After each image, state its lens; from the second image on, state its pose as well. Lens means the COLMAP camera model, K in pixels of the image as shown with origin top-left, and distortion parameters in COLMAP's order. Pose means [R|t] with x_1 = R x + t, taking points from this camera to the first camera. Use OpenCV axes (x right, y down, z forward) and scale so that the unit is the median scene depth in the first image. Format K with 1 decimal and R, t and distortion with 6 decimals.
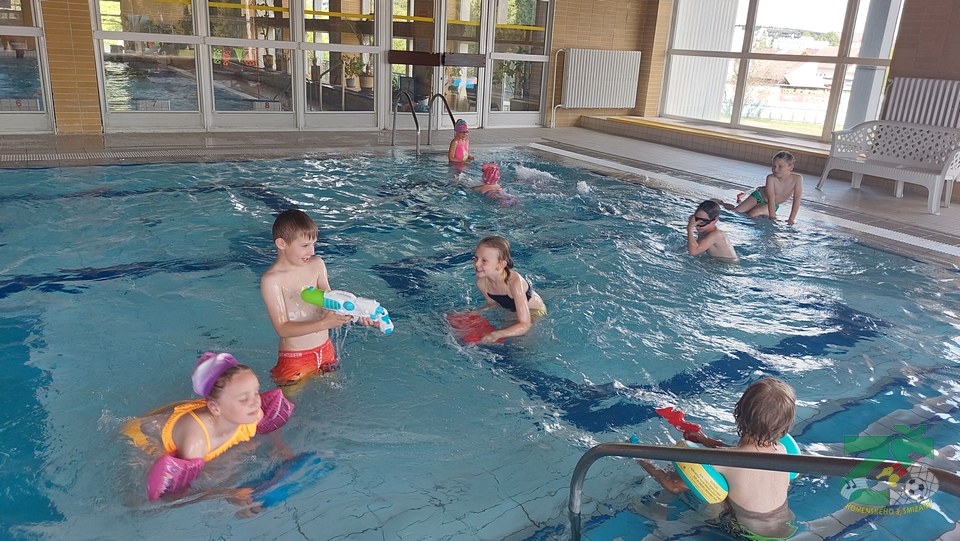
lens RADIAL K [[688.5, 0, 498.4], [0, 688.5, 266.2], [0, 0, 1]] dist [0.077510, -0.104395]
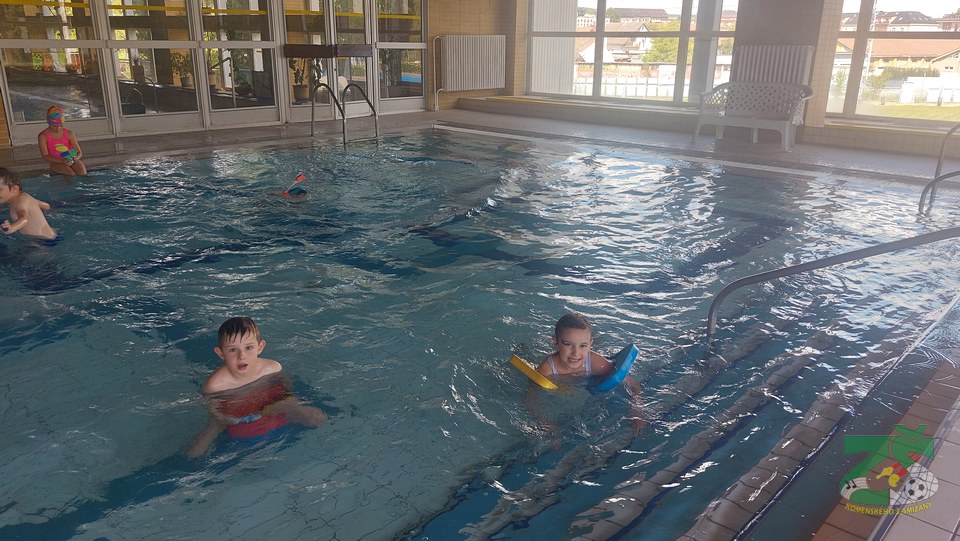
lens RADIAL K [[709.7, 0, 480.0], [0, 709.7, 270.5], [0, 0, 1]] dist [0.057739, -0.054212]
pose [[0.966282, -0.122755, 0.226341, -0.142245], [0.119541, 0.992437, 0.027907, 0.020497], [-0.228055, 0.000091, 0.973648, -0.079408]]
